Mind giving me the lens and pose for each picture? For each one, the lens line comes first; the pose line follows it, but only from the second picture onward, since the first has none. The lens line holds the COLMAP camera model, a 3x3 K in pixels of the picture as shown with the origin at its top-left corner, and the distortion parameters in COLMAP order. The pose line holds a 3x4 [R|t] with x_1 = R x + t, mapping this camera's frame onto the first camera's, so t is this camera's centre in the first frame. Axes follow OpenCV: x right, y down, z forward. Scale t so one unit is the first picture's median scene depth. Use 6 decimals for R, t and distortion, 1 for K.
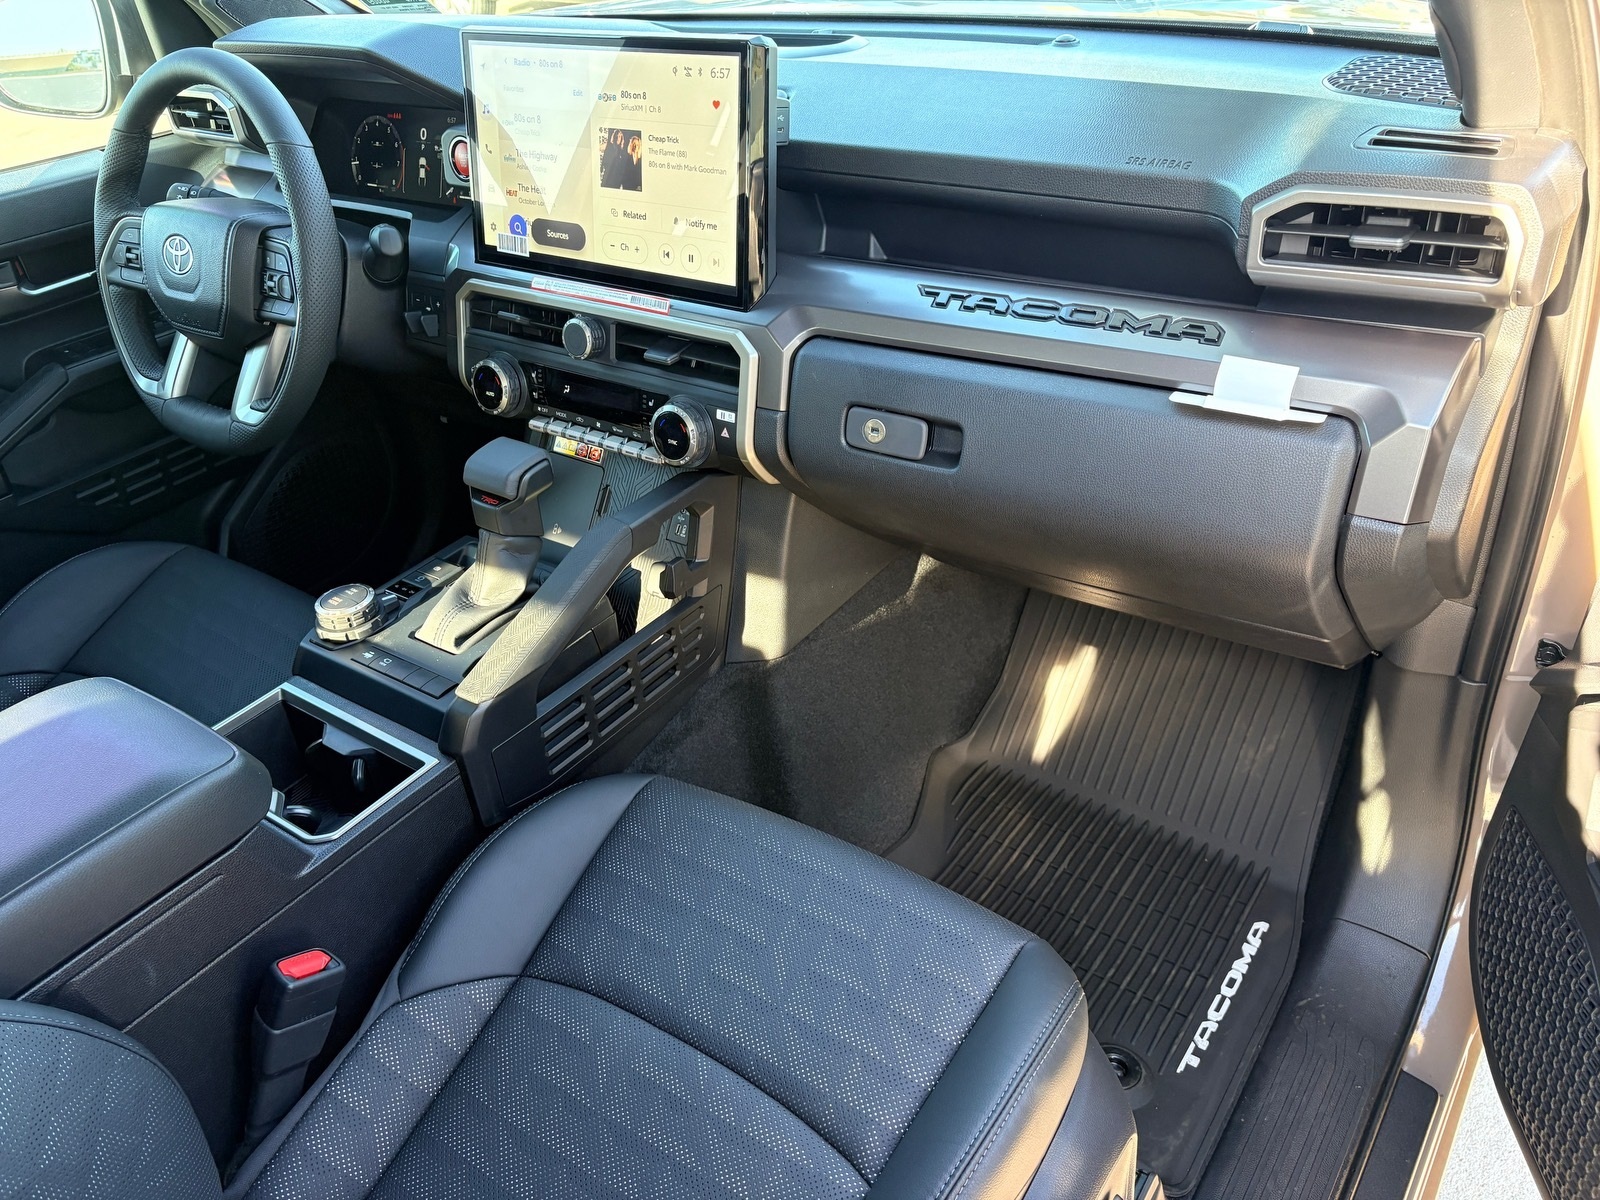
lens RADIAL K [[1219.6, 0, 795.7], [0, 1219.6, 599.3], [0, 0, 1]] dist [0.033185, -0.041286]
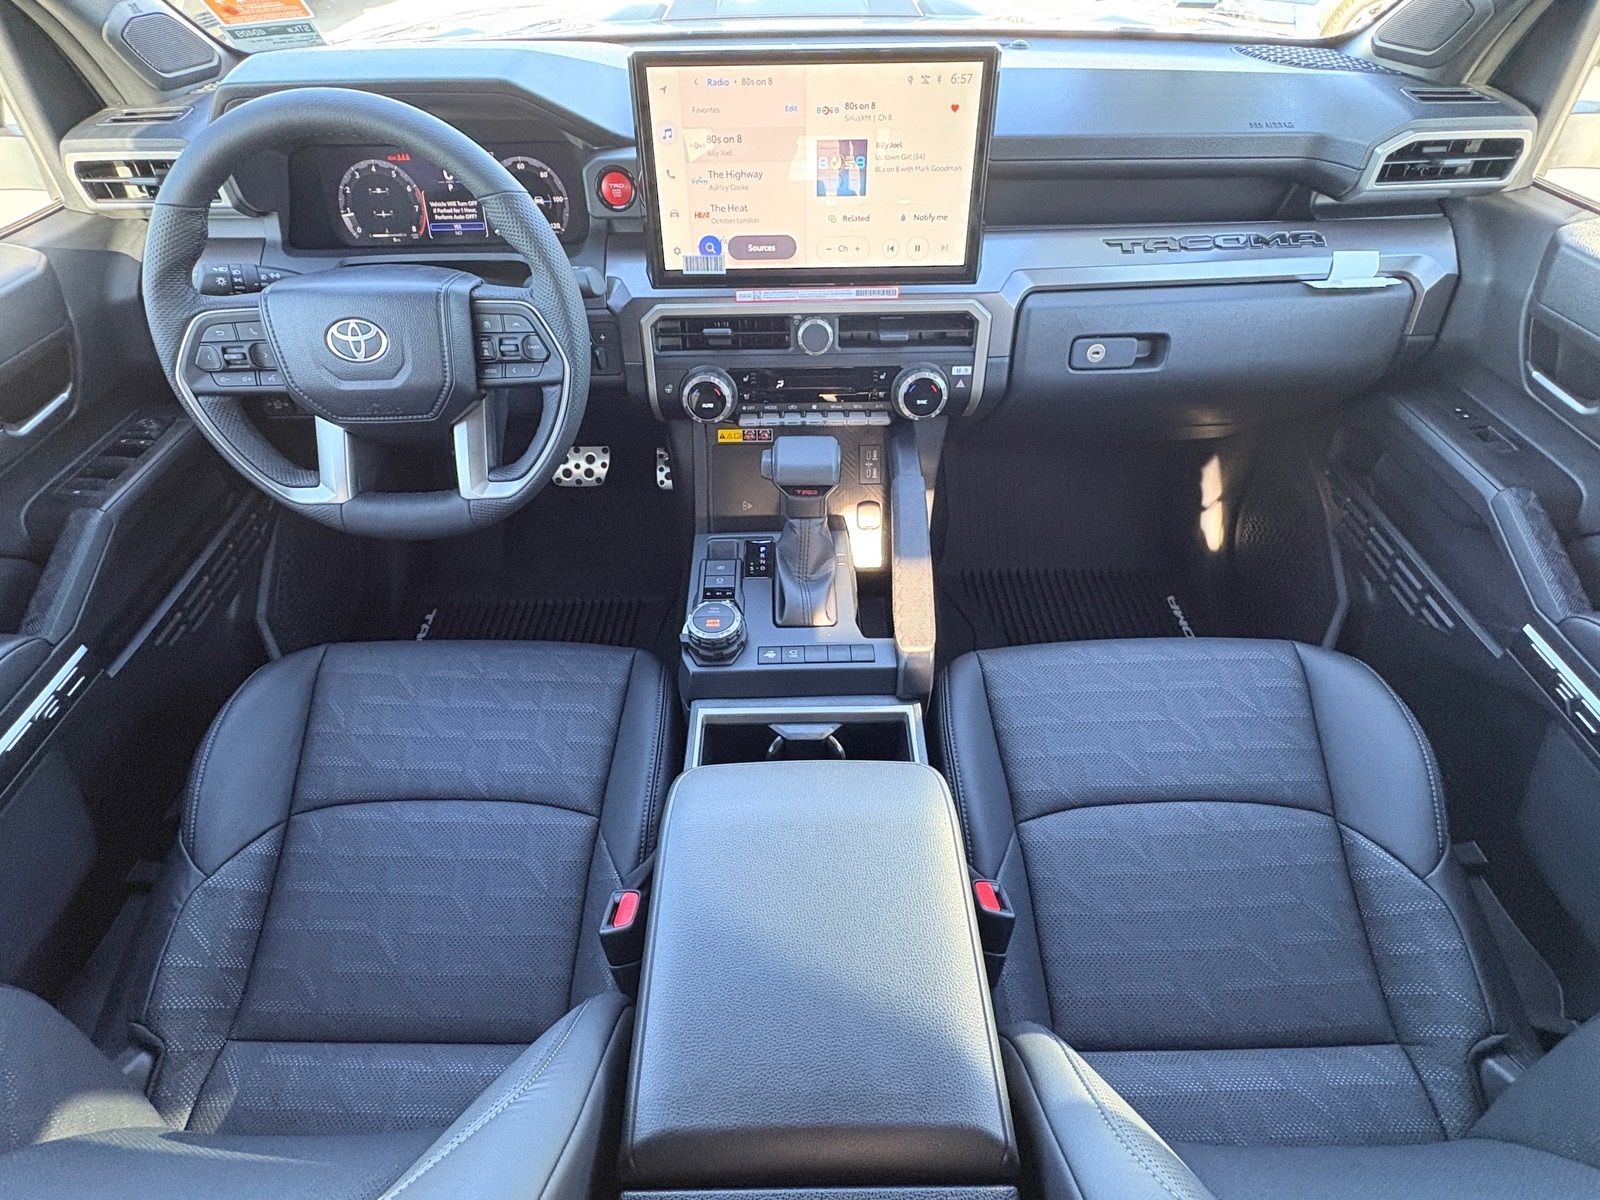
lens RADIAL K [[784.0, 0, 794.0], [0, 784.0, 593.3], [0, 0, 1]] dist [0.000925, 0.000956]
pose [[0.801292, -0.362999, 0.475567, -0.654851], [0.280070, 0.930014, 0.237981, -0.173673], [-0.528671, -0.057501, 0.846877, 0.373734]]
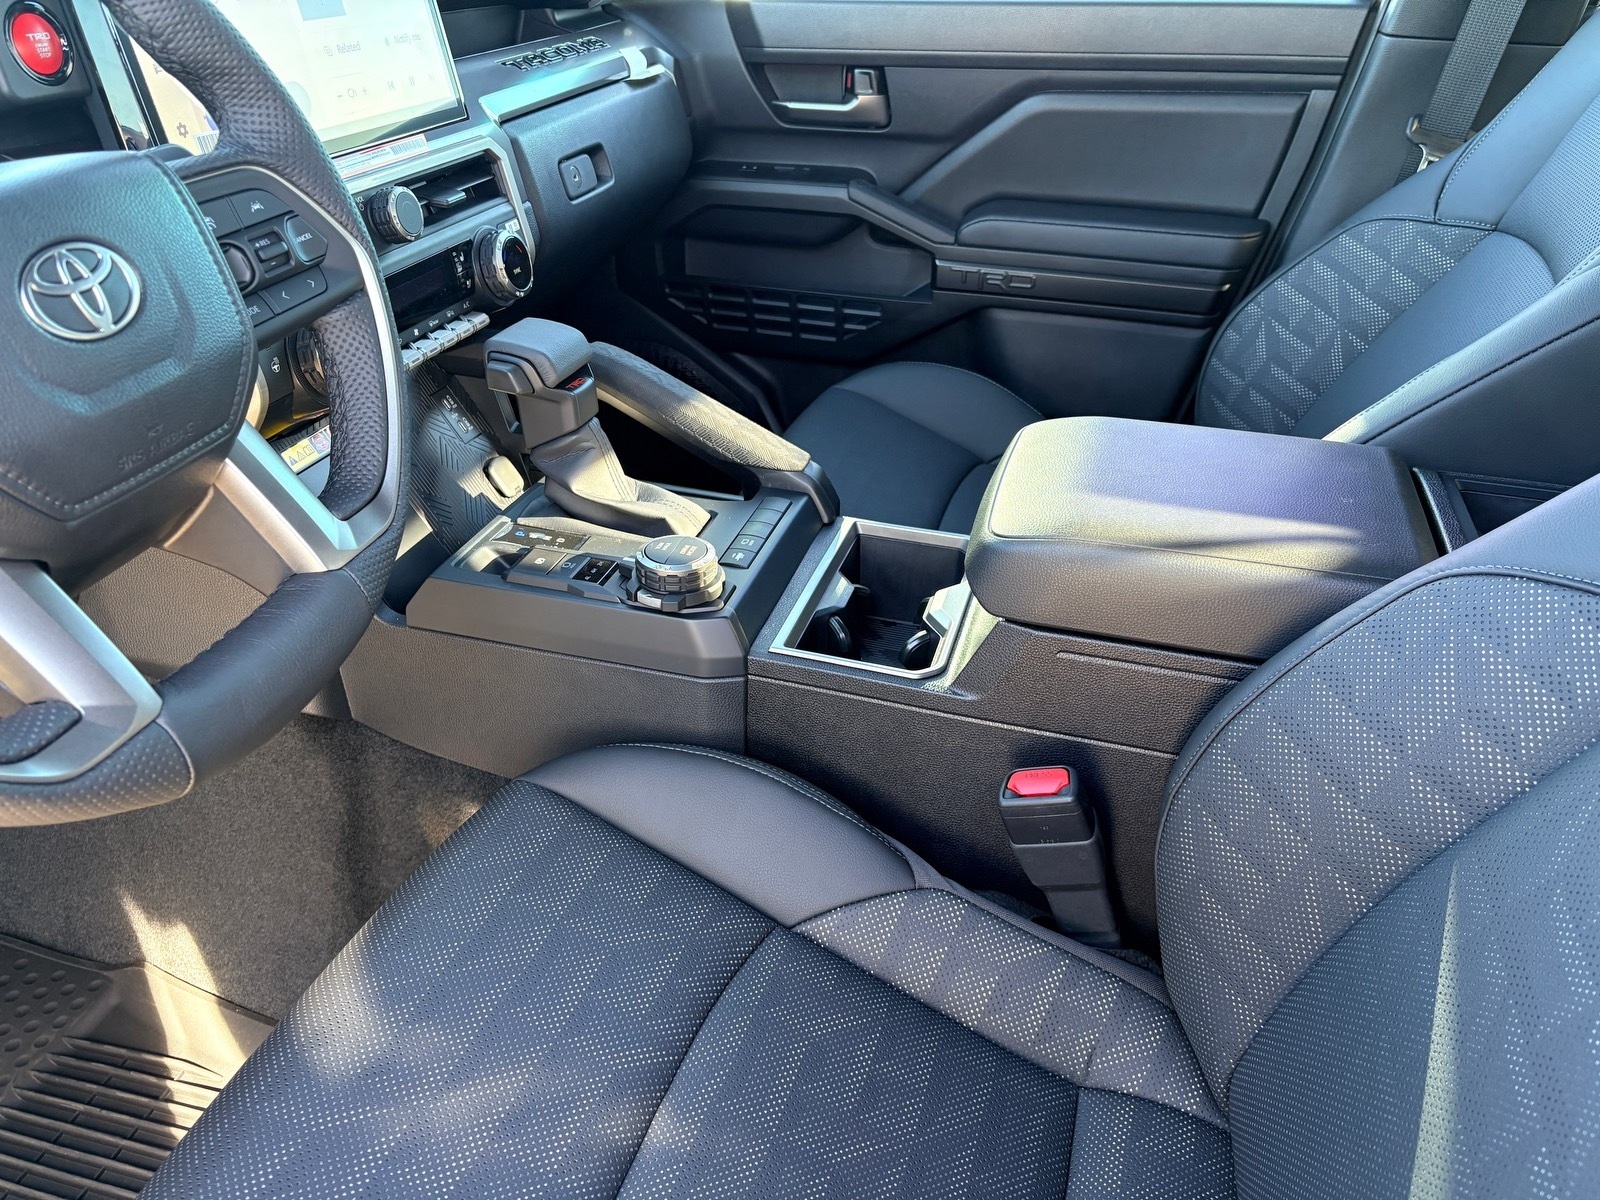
lens RADIAL K [[1219.6, 0, 796.1], [0, 1219.6, 604.9], [0, 0, 1]] dist [0.033185, -0.041286]
pose [[-0.337551, -0.405426, 0.849523, -1.054651], [0.523860, 0.668909, 0.527382, -0.335731], [-0.782068, 0.623049, -0.013404, 0.996116]]
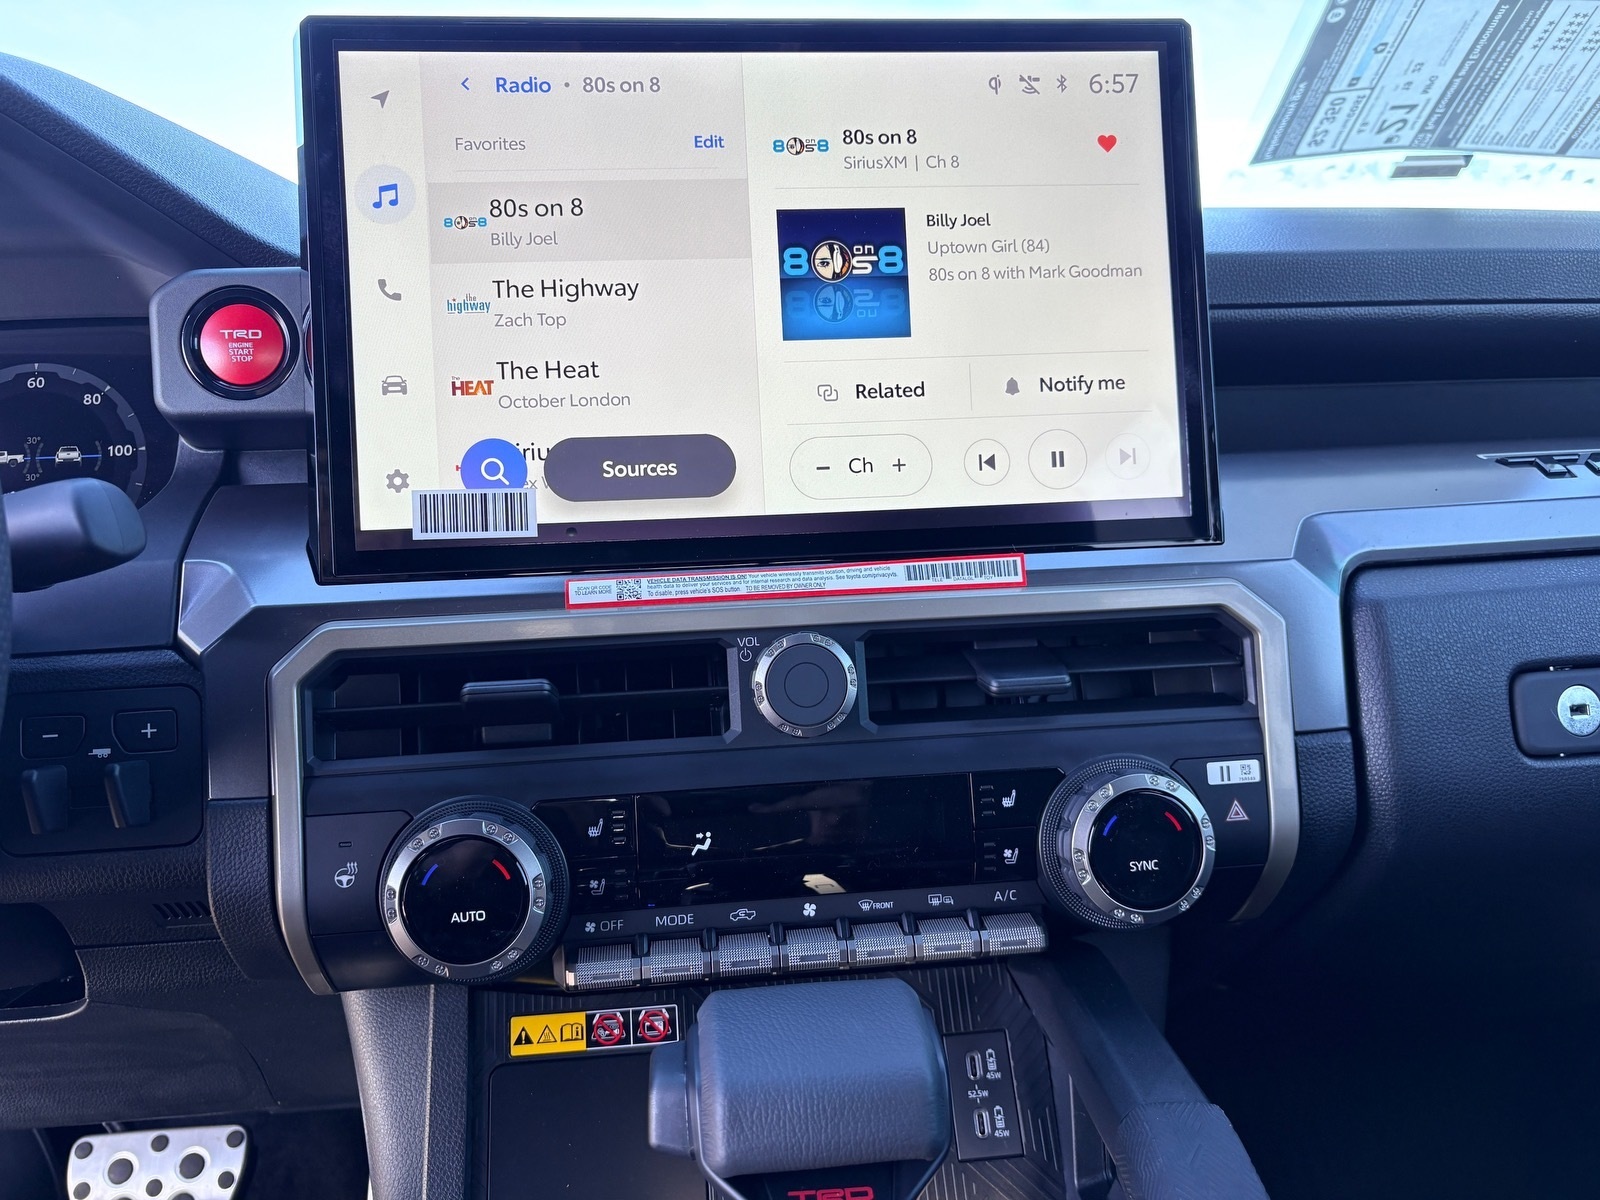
lens RADIAL K [[1219.6, 0, 795.2], [0, 1219.6, 603.4], [0, 0, 1]] dist [0.033185, -0.041286]
pose [[0.735030, -0.065162, 0.674896, -0.451487], [0.343710, 0.893811, -0.288036, -0.128933], [-0.584461, 0.443684, 0.679375, 0.746373]]
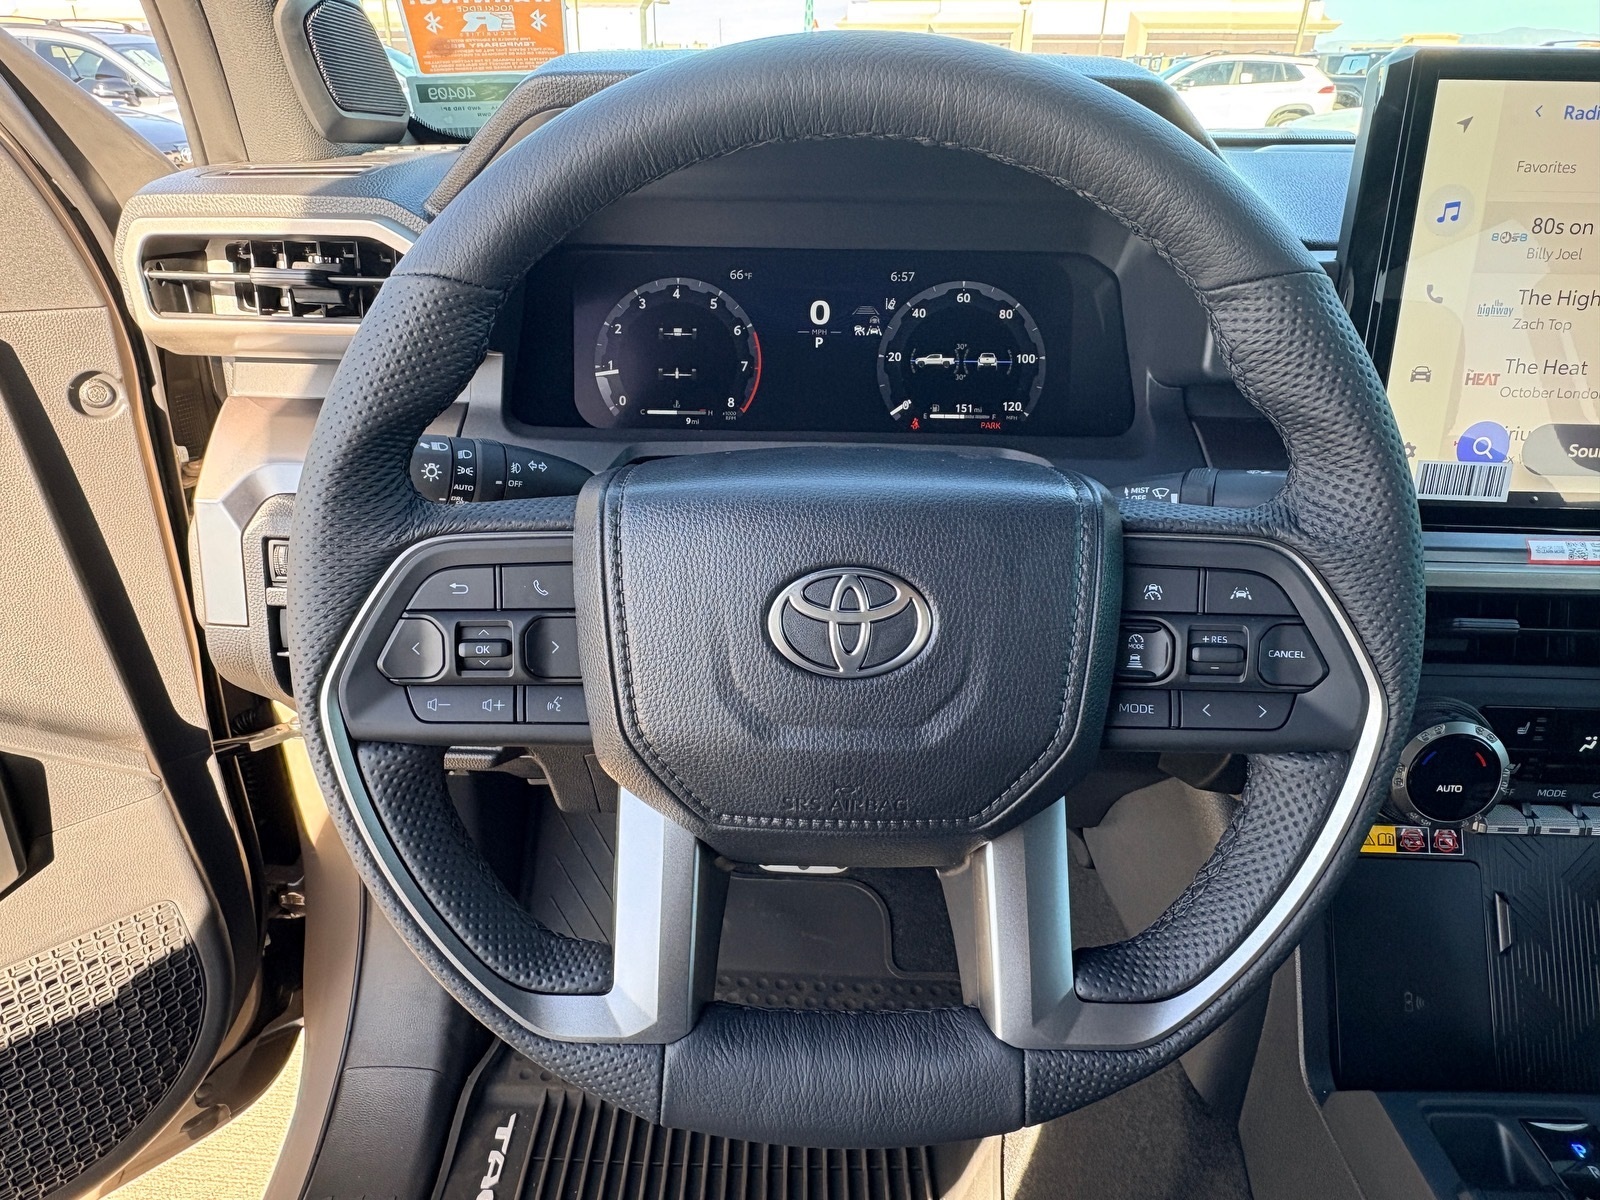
lens RADIAL K [[1039.6, 0, 770.2], [0, 1039.6, 601.8], [0, 0, 1]] dist [0.003382, 0.001039]
pose [[0.819297, -0.164707, 0.549203, -0.749822], [0.241265, 0.967959, -0.069624, -0.303462], [-0.520138, 0.189546, 0.832784, 0.869133]]
